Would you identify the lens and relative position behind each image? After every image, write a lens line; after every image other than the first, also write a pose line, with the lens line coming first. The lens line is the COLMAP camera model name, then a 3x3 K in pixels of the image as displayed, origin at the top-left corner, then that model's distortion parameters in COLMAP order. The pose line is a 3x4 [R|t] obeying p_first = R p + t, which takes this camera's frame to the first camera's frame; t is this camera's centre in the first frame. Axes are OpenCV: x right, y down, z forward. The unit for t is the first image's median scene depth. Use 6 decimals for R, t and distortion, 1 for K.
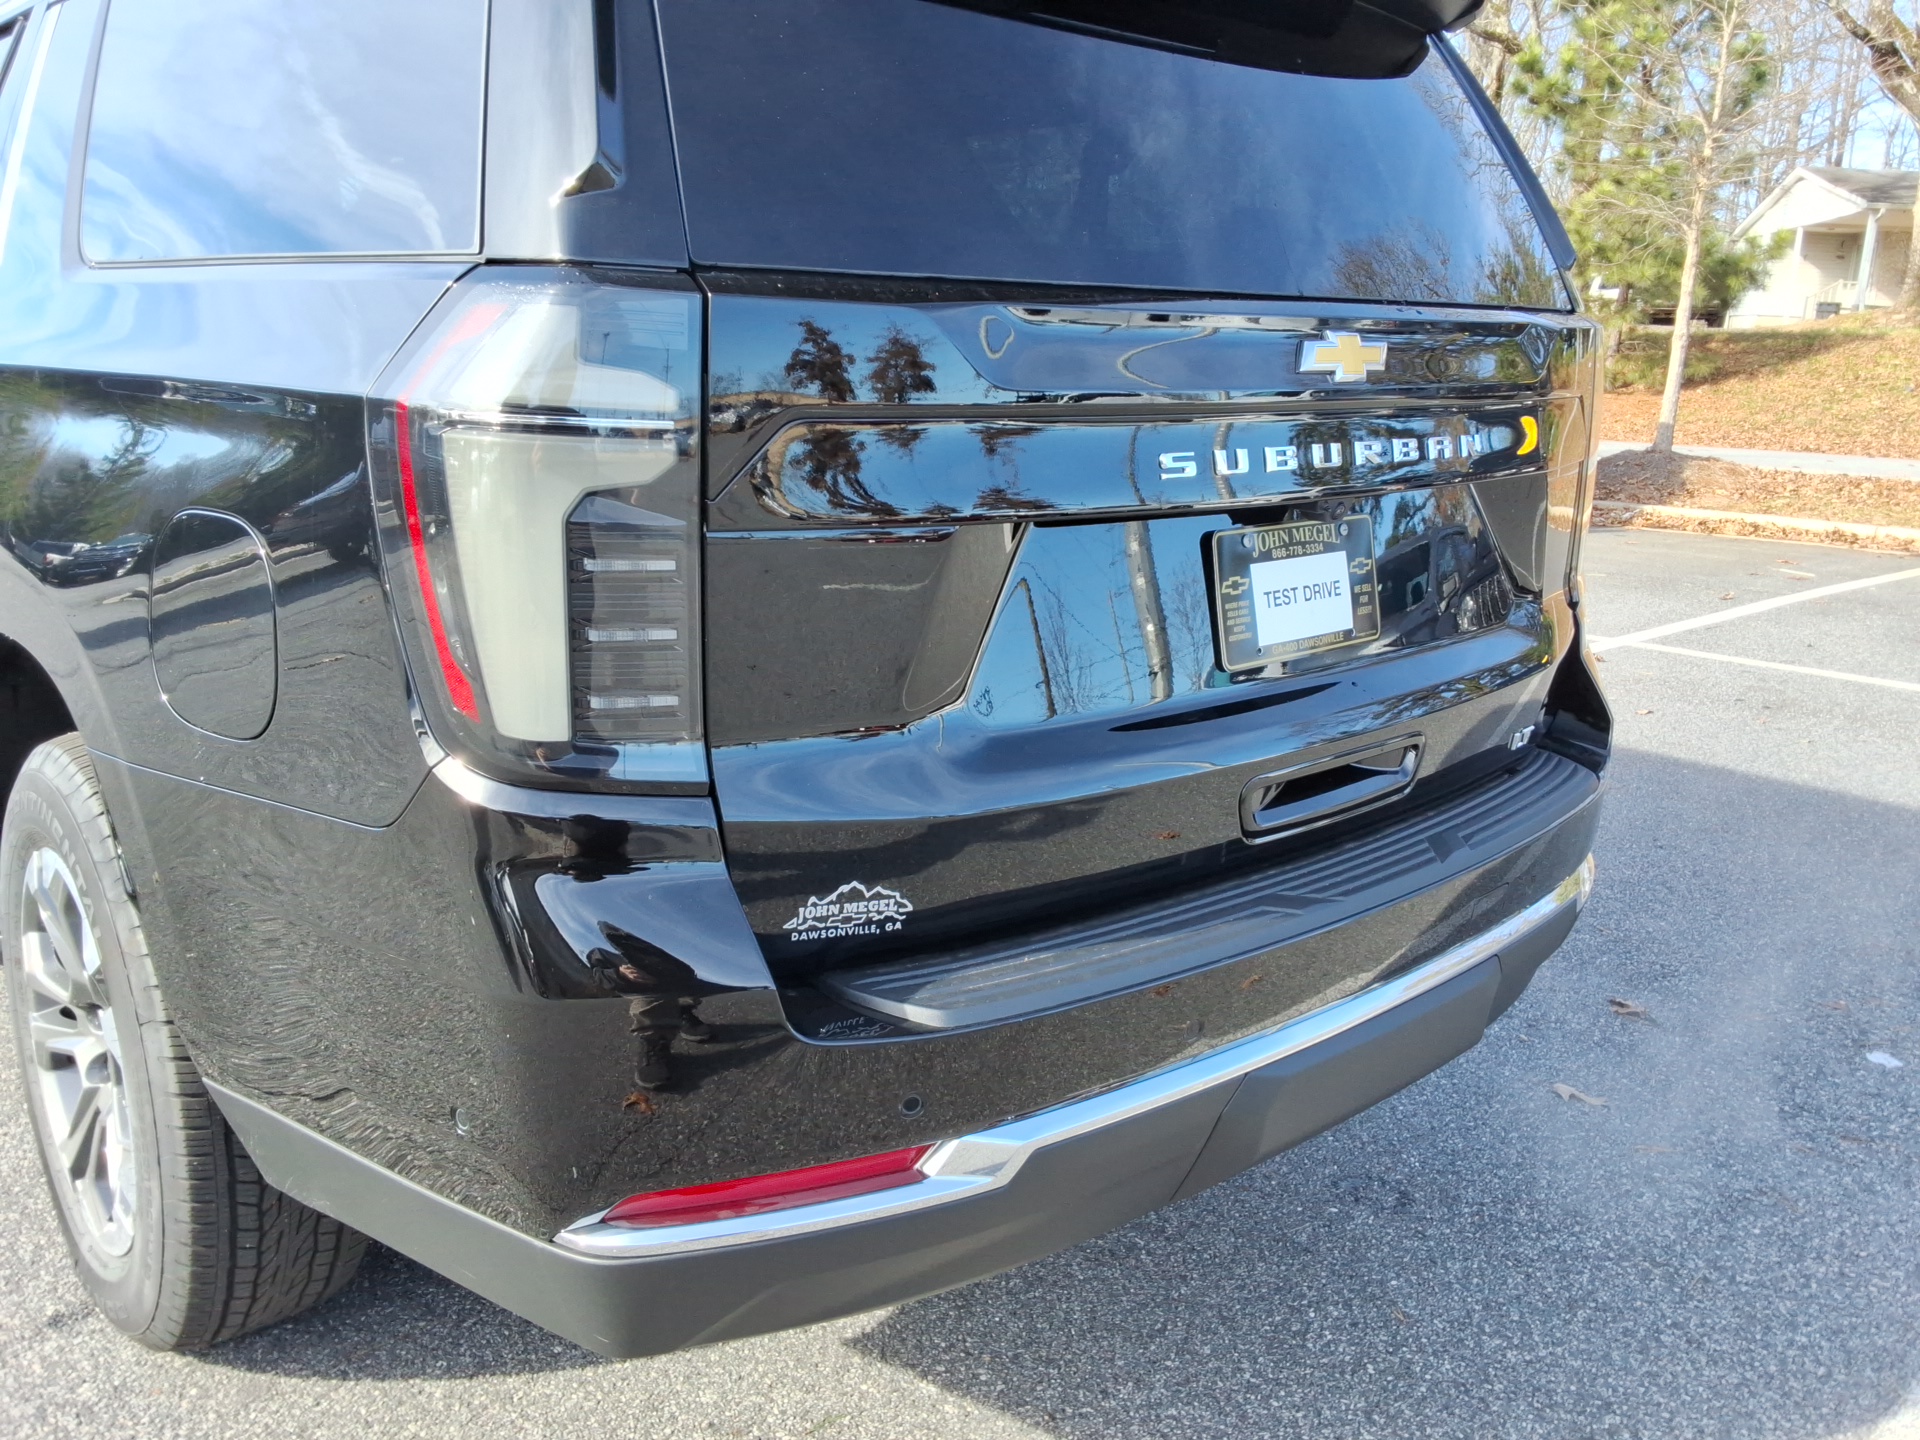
lens RADIAL K [[1537.8, 0, 976.7], [0, 1537.8, 705.7], [0, 0, 1]] dist [0.106324, -0.159837]
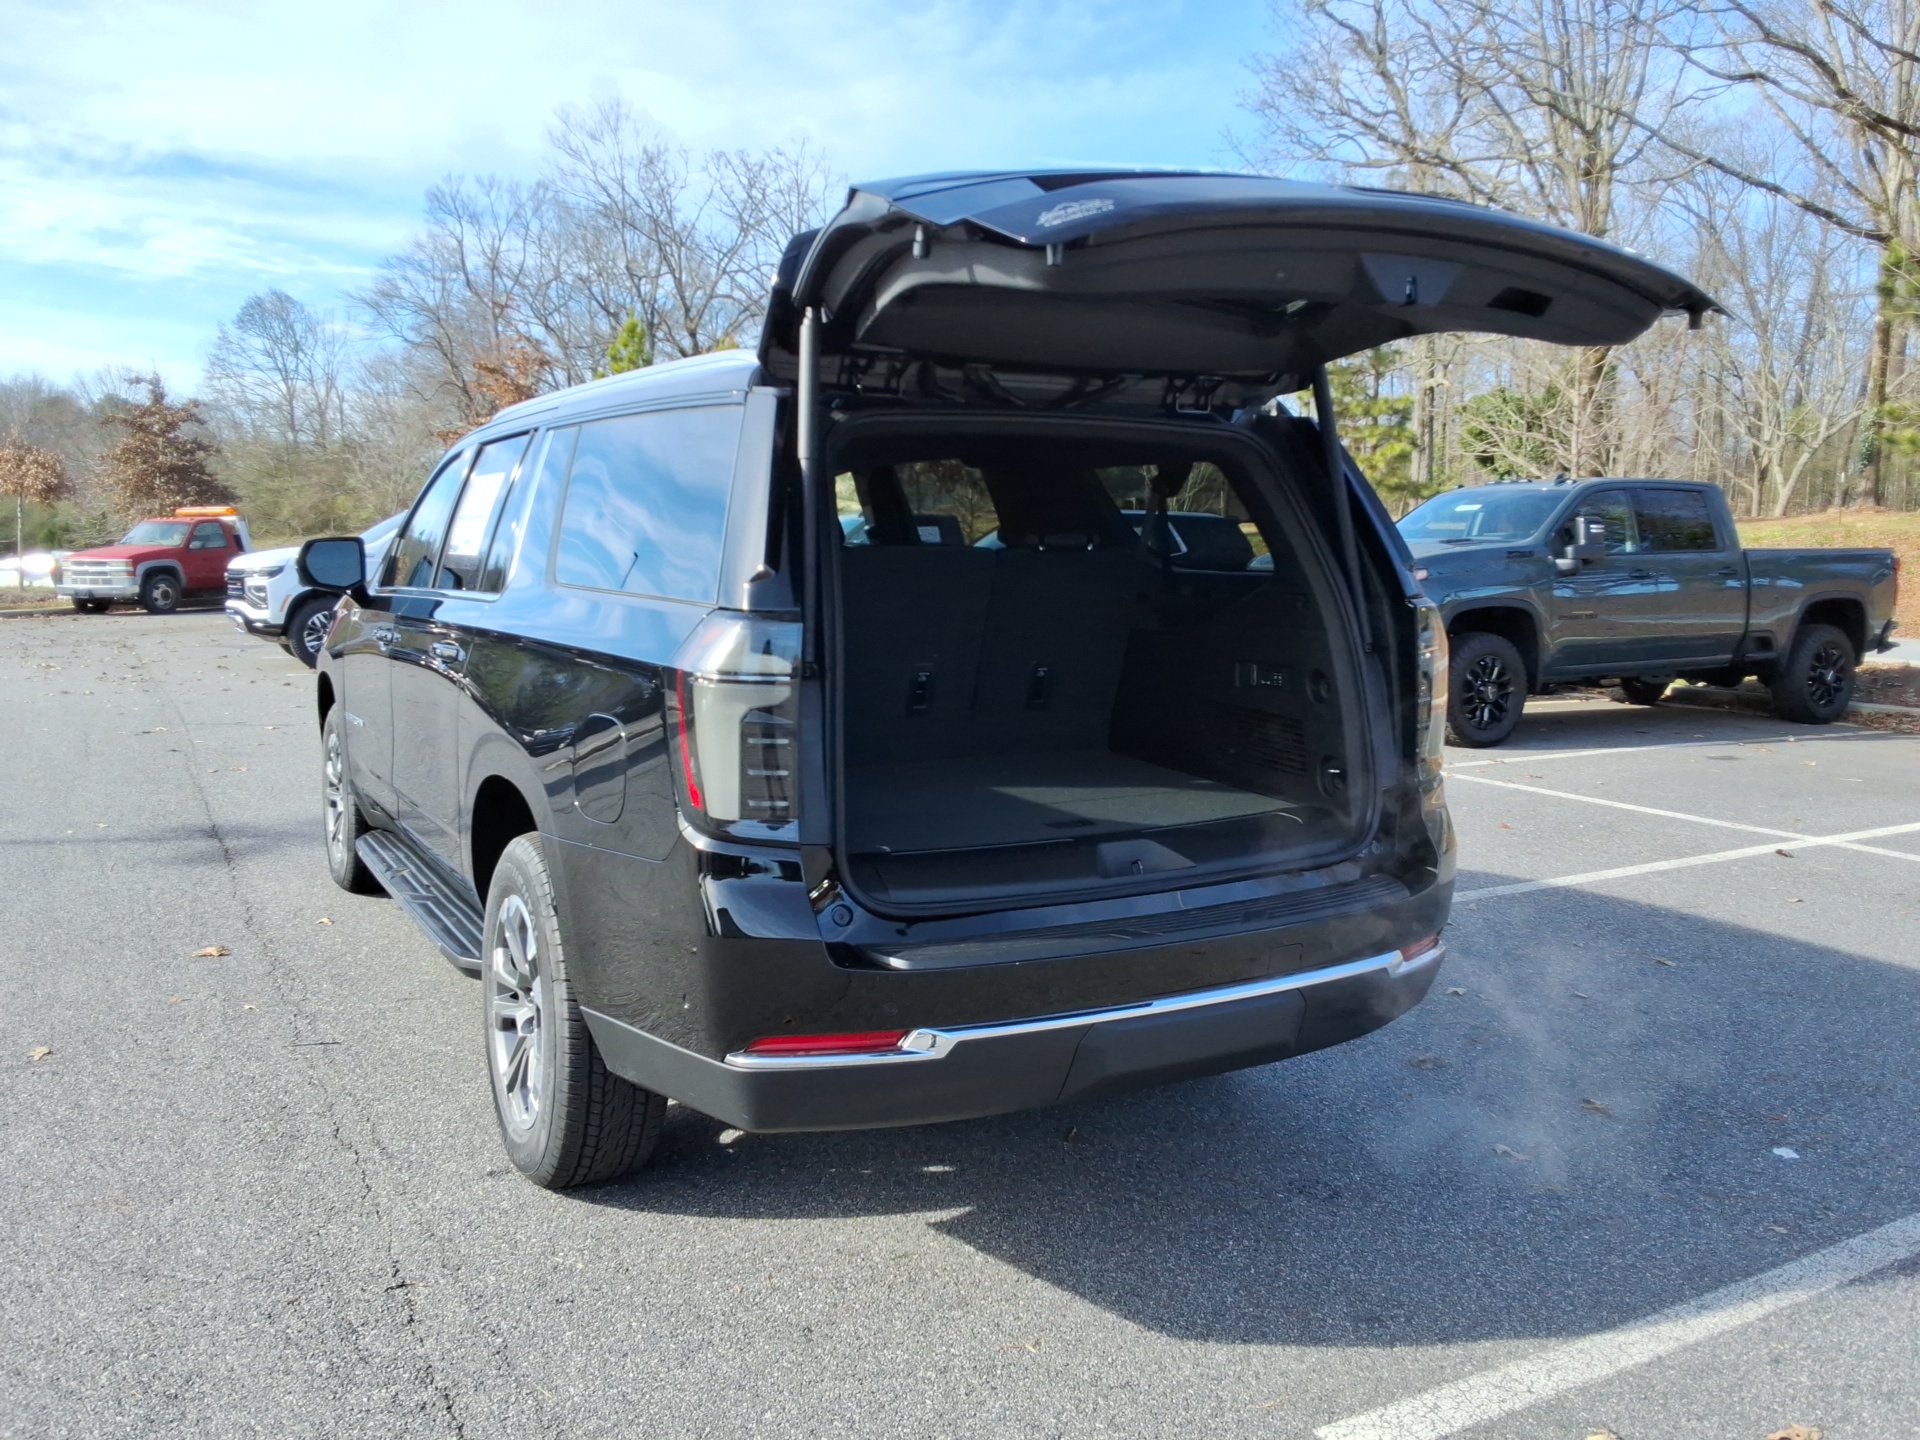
lens RADIAL K [[1537.8, 0, 978.1], [0, 1537.8, 693.3], [0, 0, 1]] dist [0.106324, -0.159837]
pose [[0.971615, 0.009600, -0.236373, 0.357102], [-0.040806, 0.991001, -0.127484, 0.066750], [0.233022, 0.133510, 0.963263, -0.646492]]
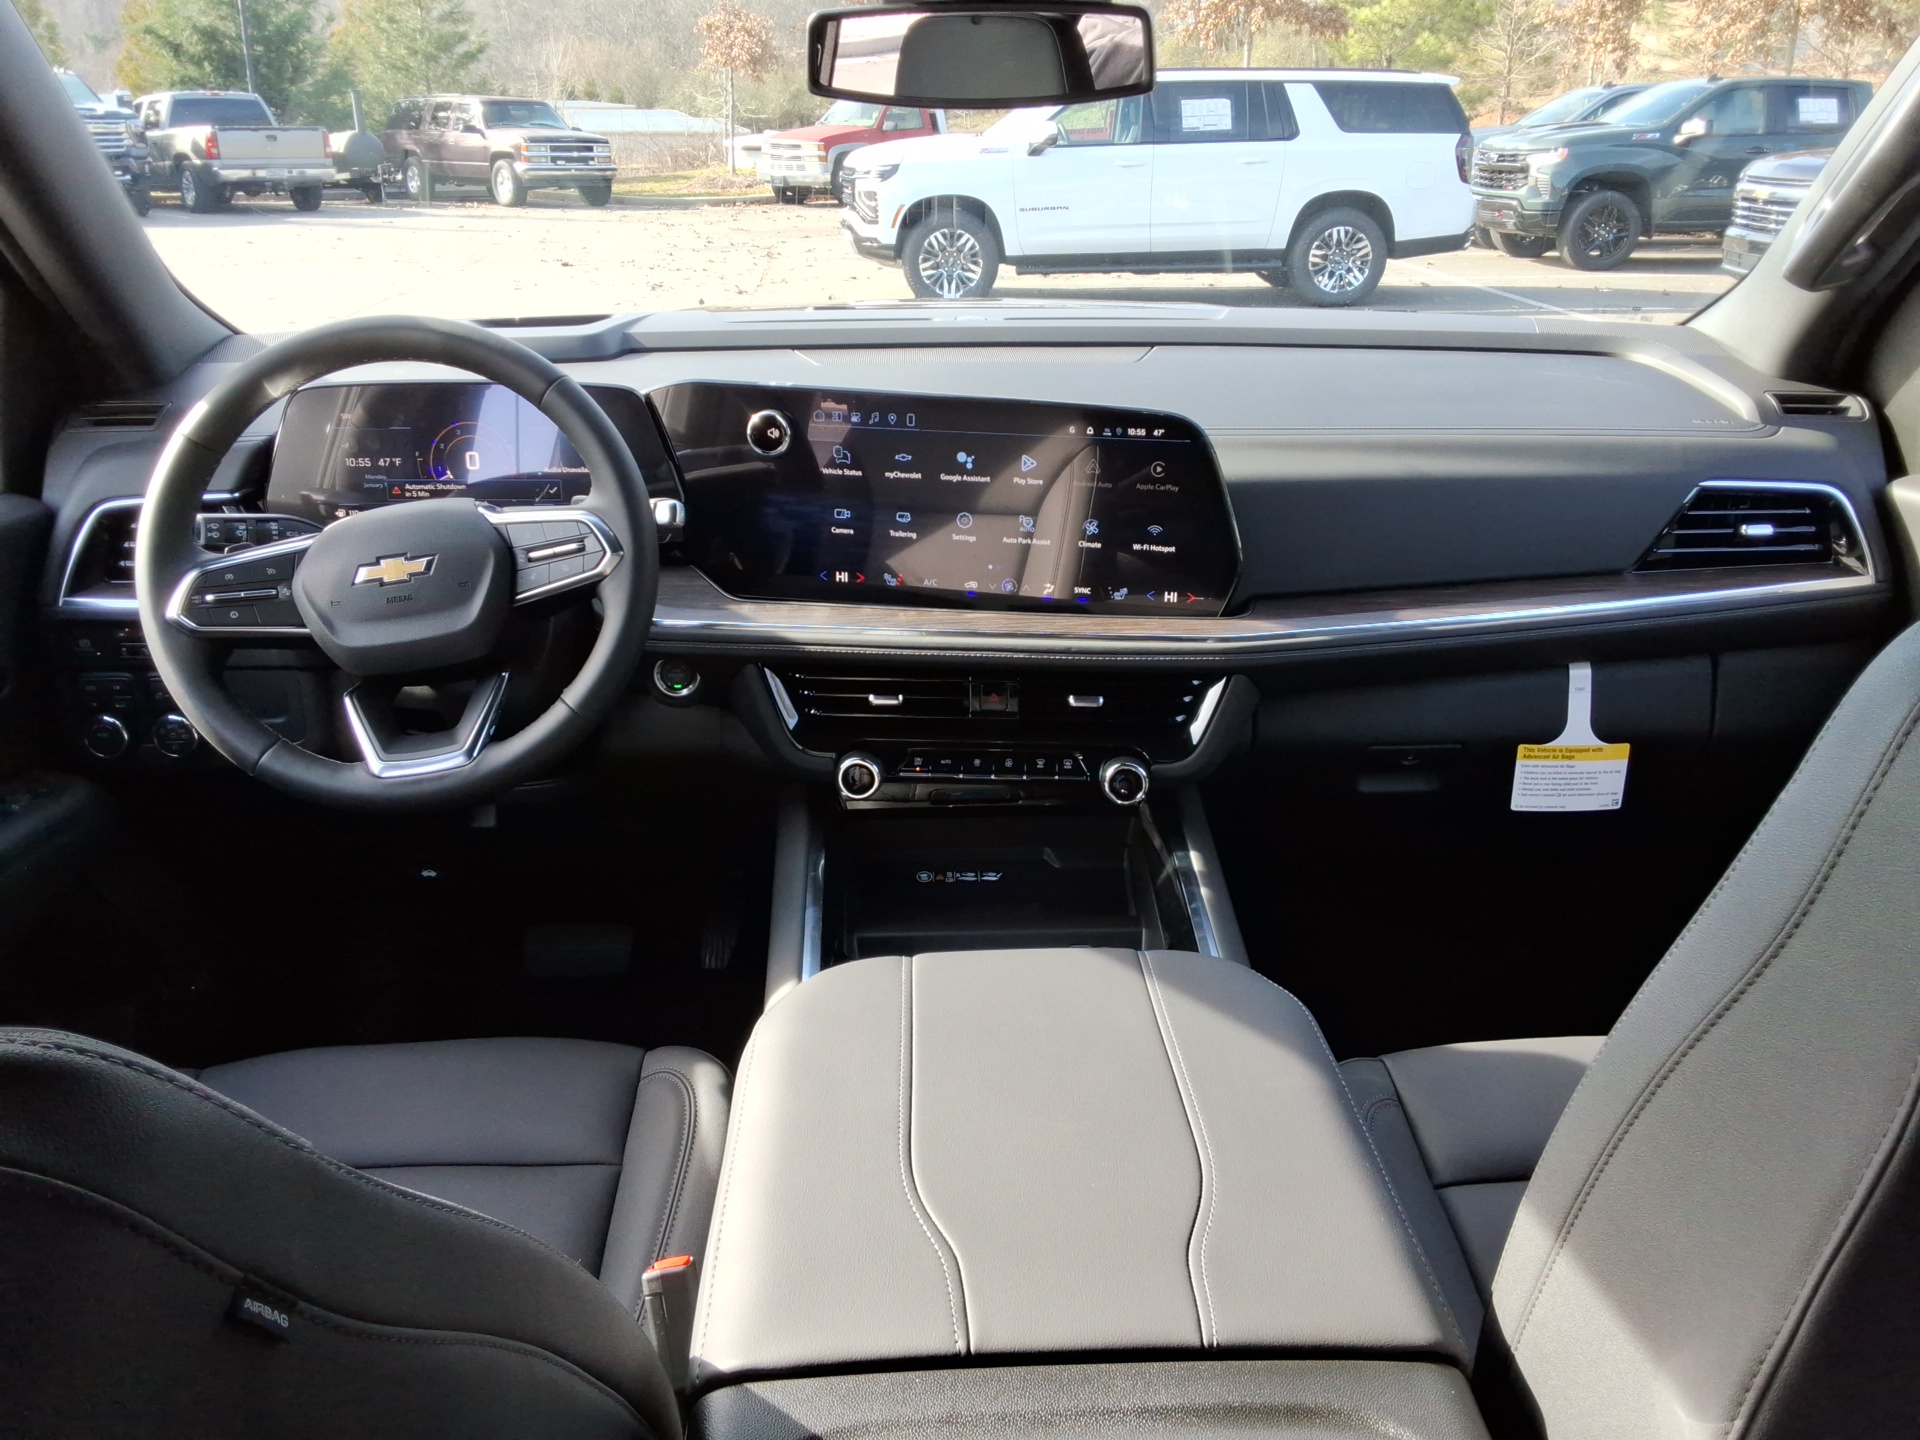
lens RADIAL K [[1537.8, 0, 969.6], [0, 1537.8, 670.1], [0, 0, 1]] dist [0.106324, -0.159837]
pose [[0.762370, 0.207100, -0.613108, -0.704275], [-0.138680, 0.977683, 0.157807, -0.550018], [0.632107, -0.035281, 0.774077, 1.663262]]
